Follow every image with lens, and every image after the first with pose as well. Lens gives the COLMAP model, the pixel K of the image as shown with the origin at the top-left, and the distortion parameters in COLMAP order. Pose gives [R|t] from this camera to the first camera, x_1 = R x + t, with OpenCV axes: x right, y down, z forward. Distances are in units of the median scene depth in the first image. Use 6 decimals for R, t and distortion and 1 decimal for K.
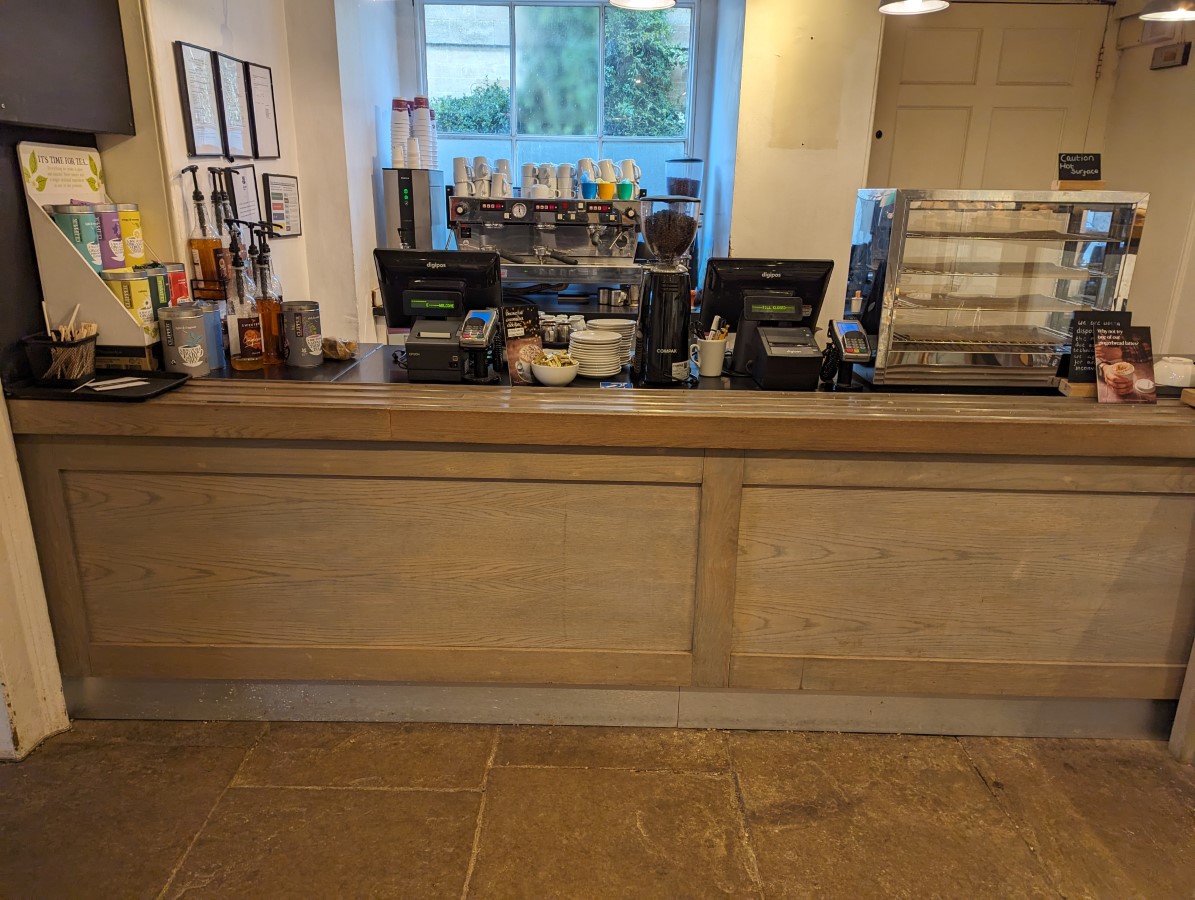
lens RADIAL K [[839.5, 0, 596.5], [0, 839.5, 453.7], [0, 0, 1]] dist [0.032225, -0.022391]
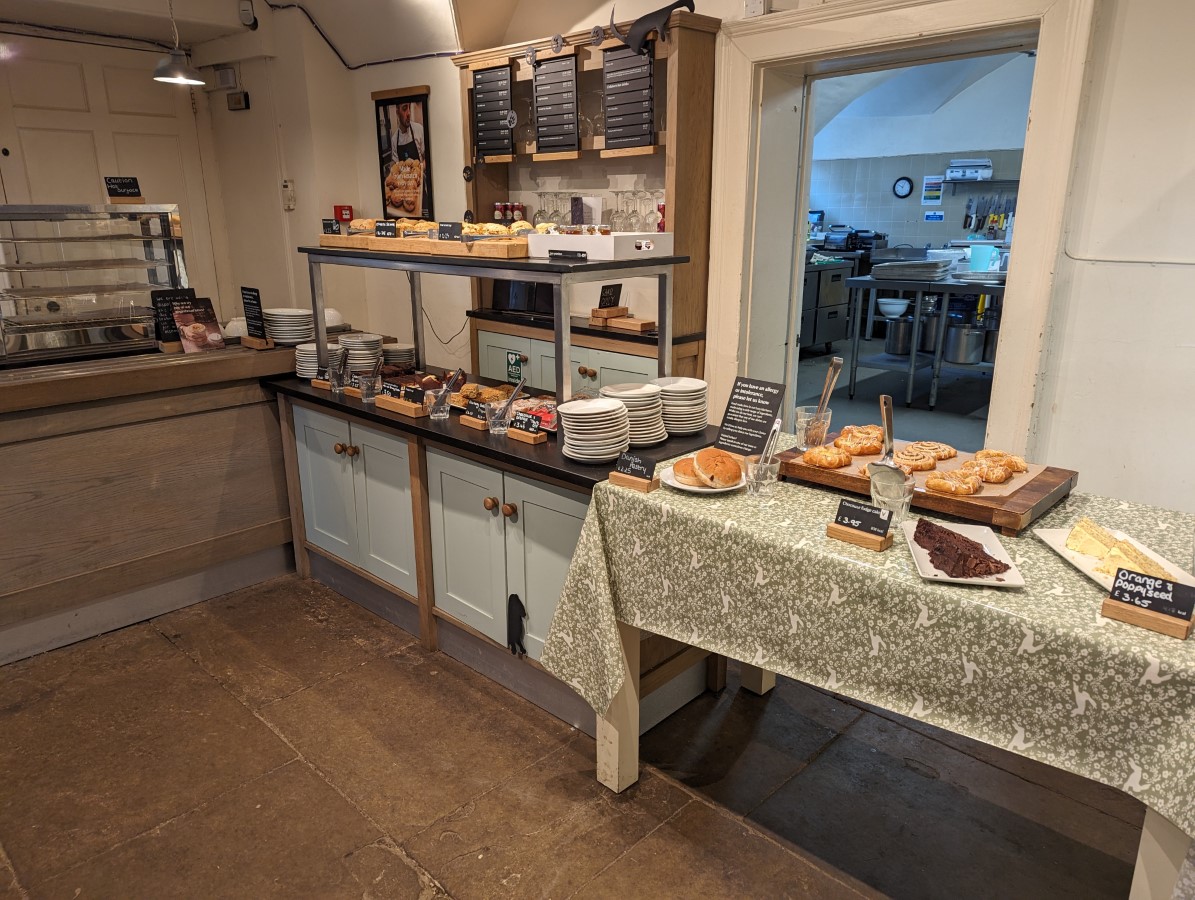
lens RADIAL K [[839.5, 0, 597.3], [0, 839.5, 446.0], [0, 0, 1]] dist [0.032225, -0.022391]
pose [[0.696014, -0.214297, 0.685304, 0.072781], [0.227413, 0.971081, 0.072694, 0.142710], [-0.681064, 0.105251, 0.724620, -0.469381]]
